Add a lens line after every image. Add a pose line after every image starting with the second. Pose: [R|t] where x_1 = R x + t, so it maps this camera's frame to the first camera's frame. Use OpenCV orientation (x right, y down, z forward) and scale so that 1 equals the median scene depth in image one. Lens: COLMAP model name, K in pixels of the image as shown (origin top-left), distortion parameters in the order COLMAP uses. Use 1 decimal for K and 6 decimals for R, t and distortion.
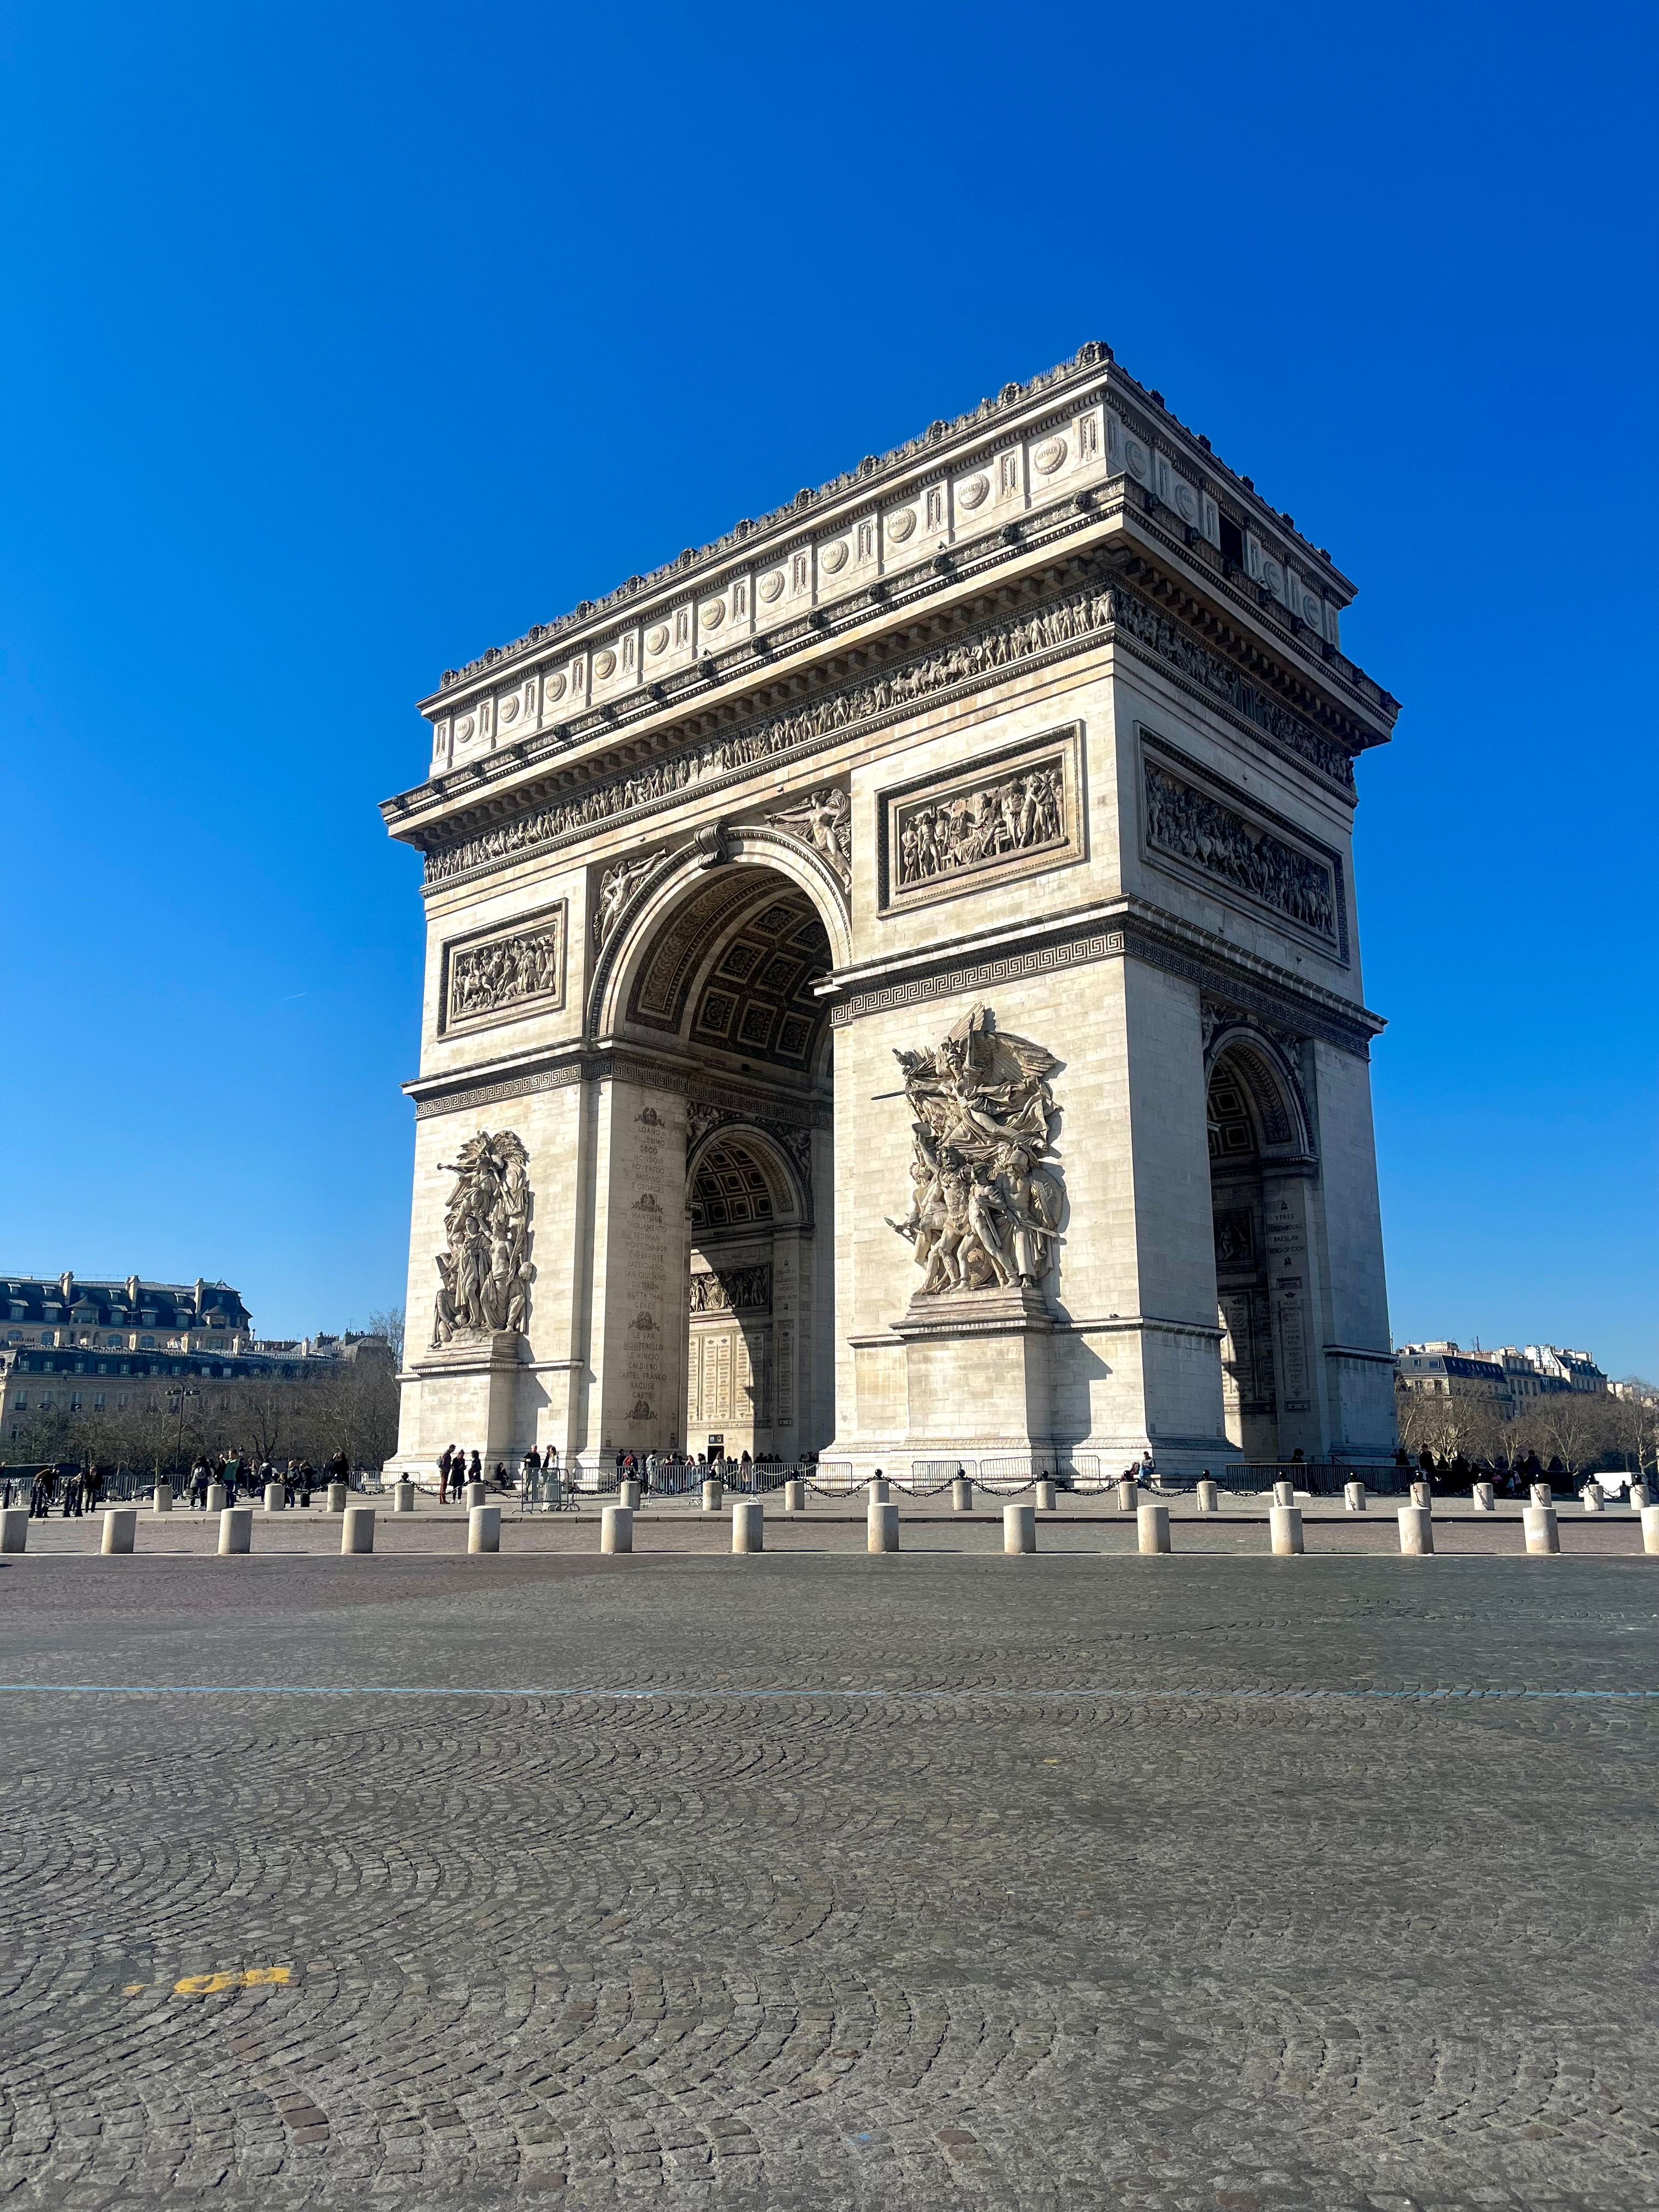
lens RADIAL K [[1684.1, 0, 829.5], [0, 1684.1, 1106.0], [0, 0, 1]] dist [0.000397, 0.001158]
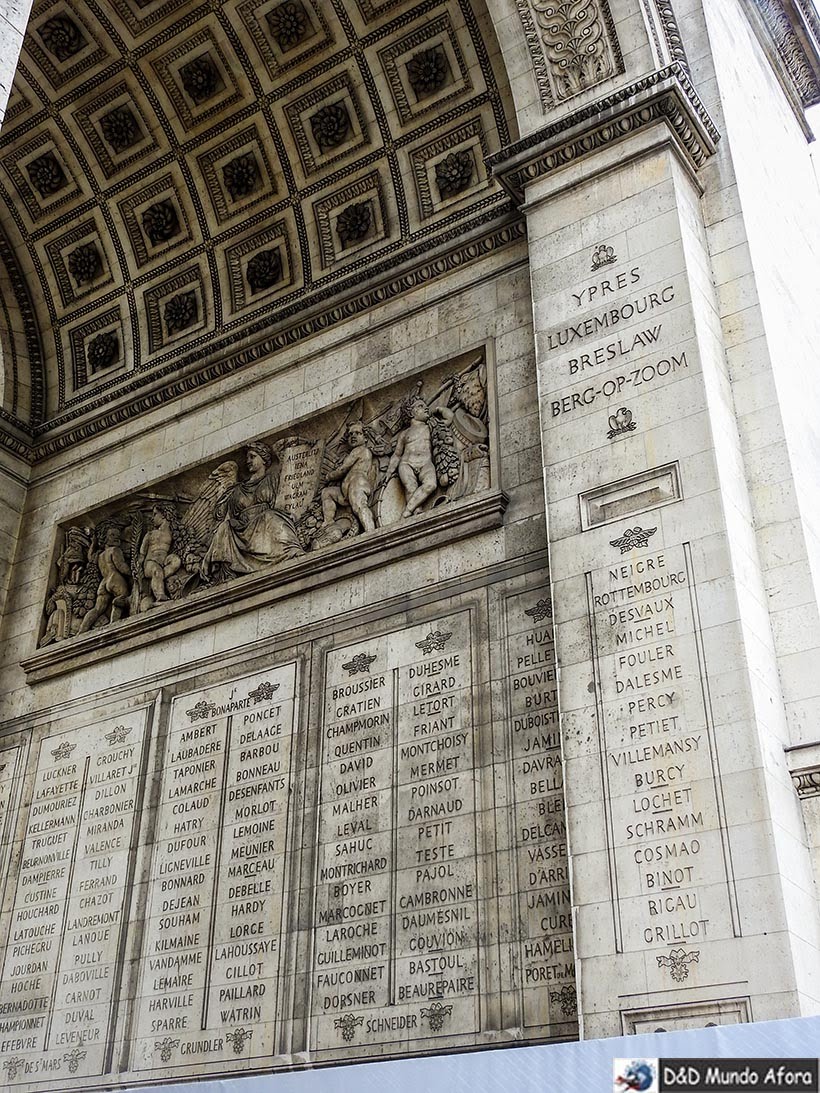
lens RADIAL K [[1242.2, 0, 410.0], [0, 1242.2, 546.5], [0, 0, 1]] dist [-0.004390, 0.002684]
pose [[0.993596, 0.065077, 0.092373, 0.224926], [-0.033554, 0.950552, -0.308749, 0.166736], [-0.107898, 0.303672, 0.946647, 0.833592]]
